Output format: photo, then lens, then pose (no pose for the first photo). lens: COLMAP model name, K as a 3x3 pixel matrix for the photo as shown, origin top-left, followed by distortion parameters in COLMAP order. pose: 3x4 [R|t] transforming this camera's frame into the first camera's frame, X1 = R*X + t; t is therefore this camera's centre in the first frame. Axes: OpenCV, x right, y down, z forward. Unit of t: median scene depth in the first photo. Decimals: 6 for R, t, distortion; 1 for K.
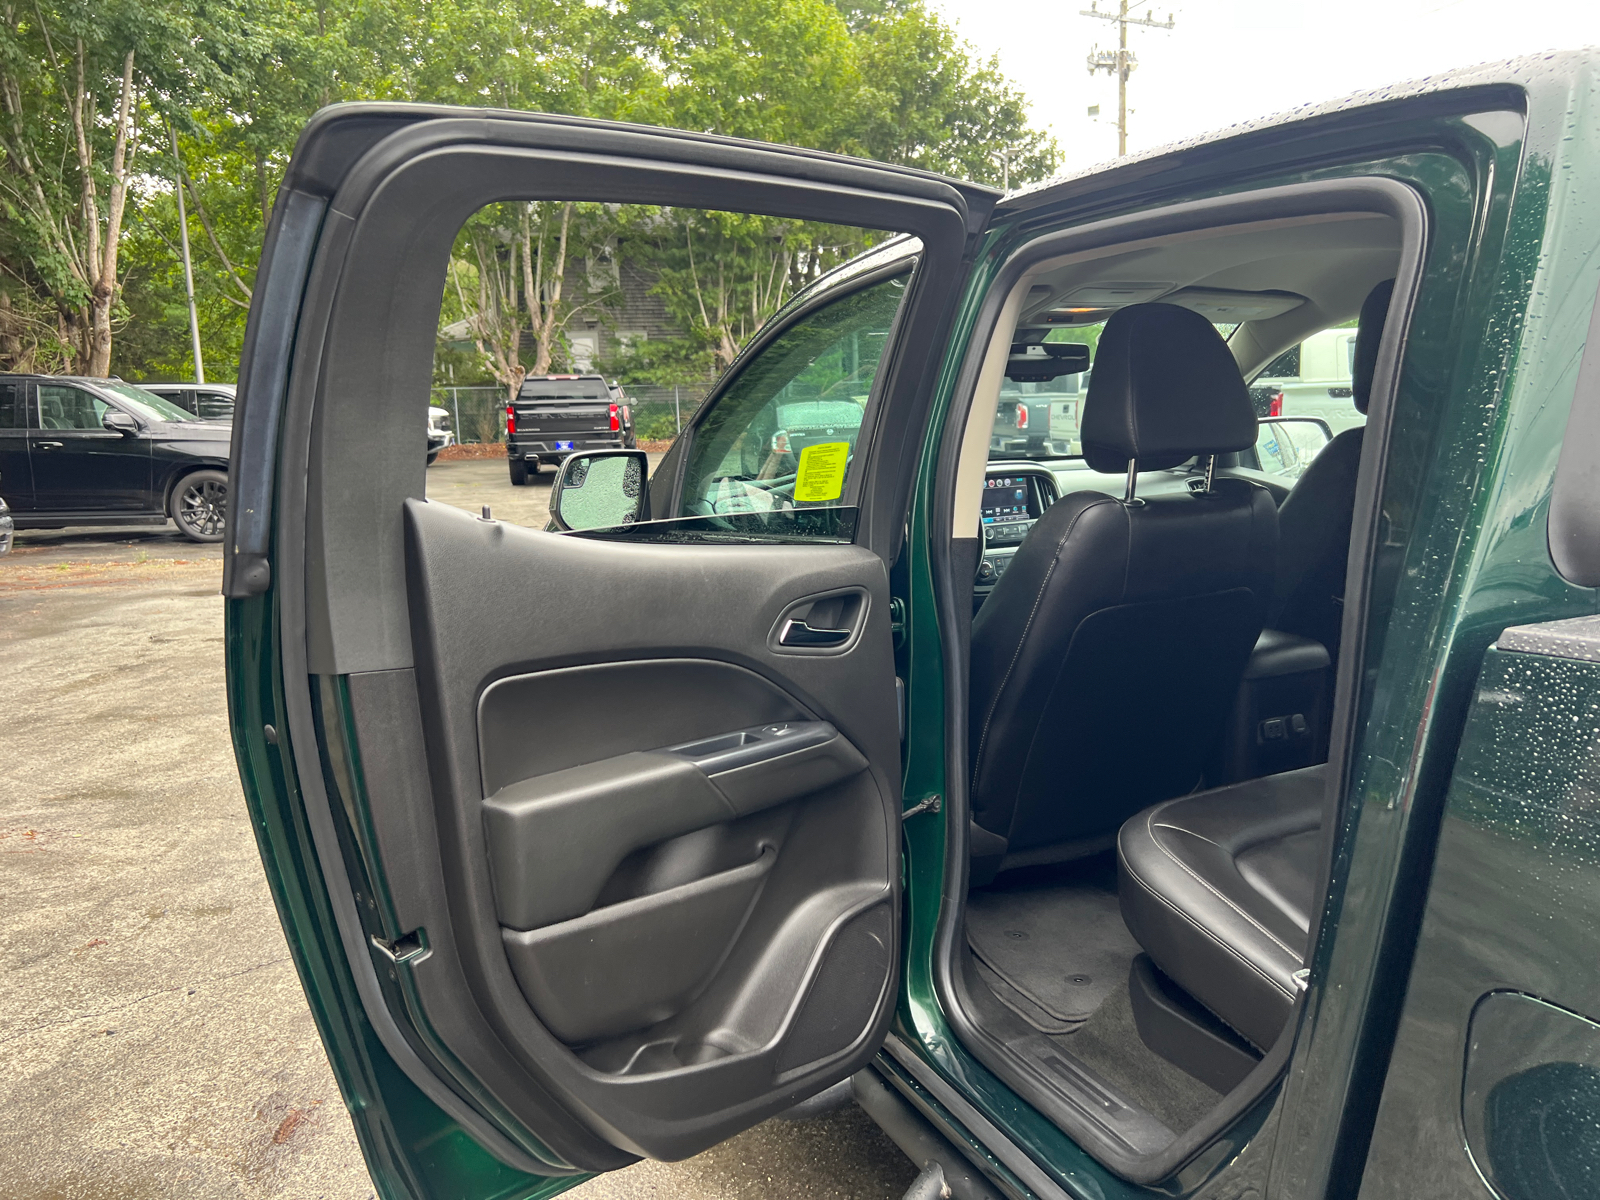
lens RADIAL K [[1196.2, 0, 791.6], [0, 1196.2, 611.9], [0, 0, 1]] dist [0.065390, -0.074580]
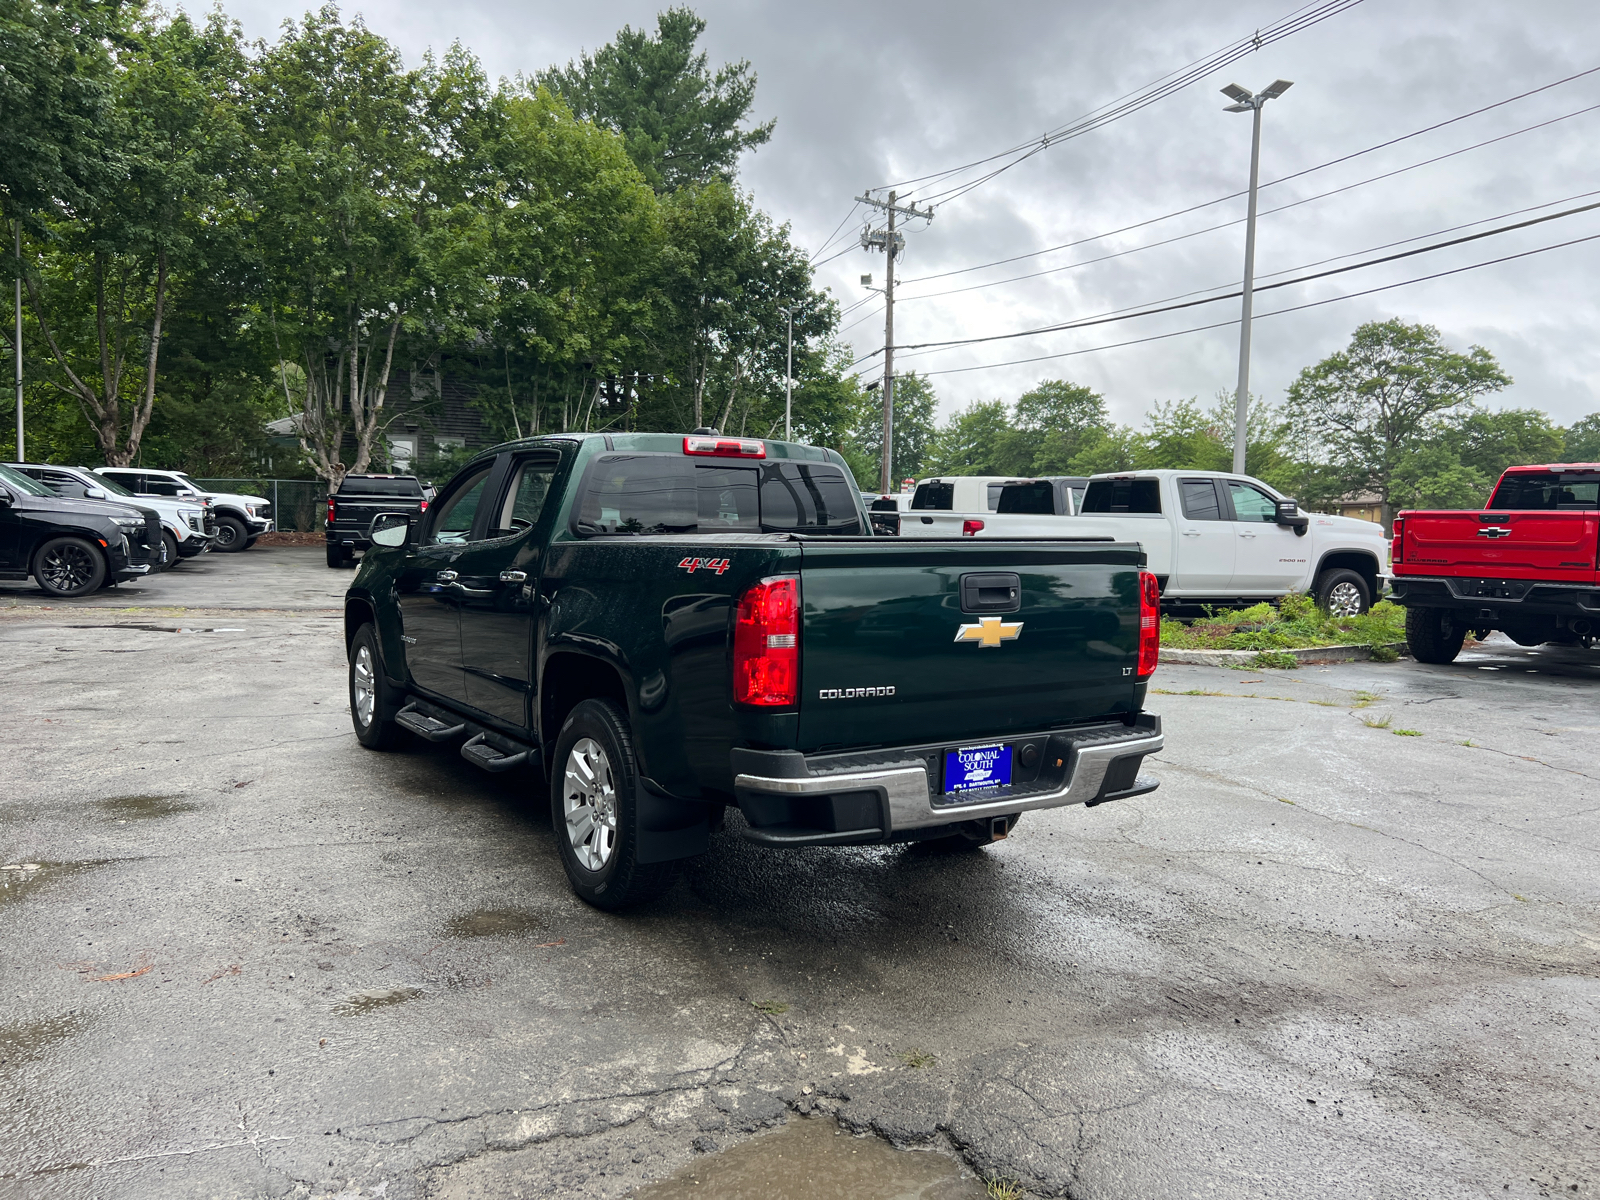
lens RADIAL K [[1196.2, 0, 786.2], [0, 1196.2, 608.0], [0, 0, 1]] dist [0.065390, -0.074580]
pose [[0.988974, 0.042188, 0.141955, 0.022203], [-0.028239, 0.994699, -0.098878, 0.021286], [-0.145374, 0.093779, 0.984922, -0.116029]]
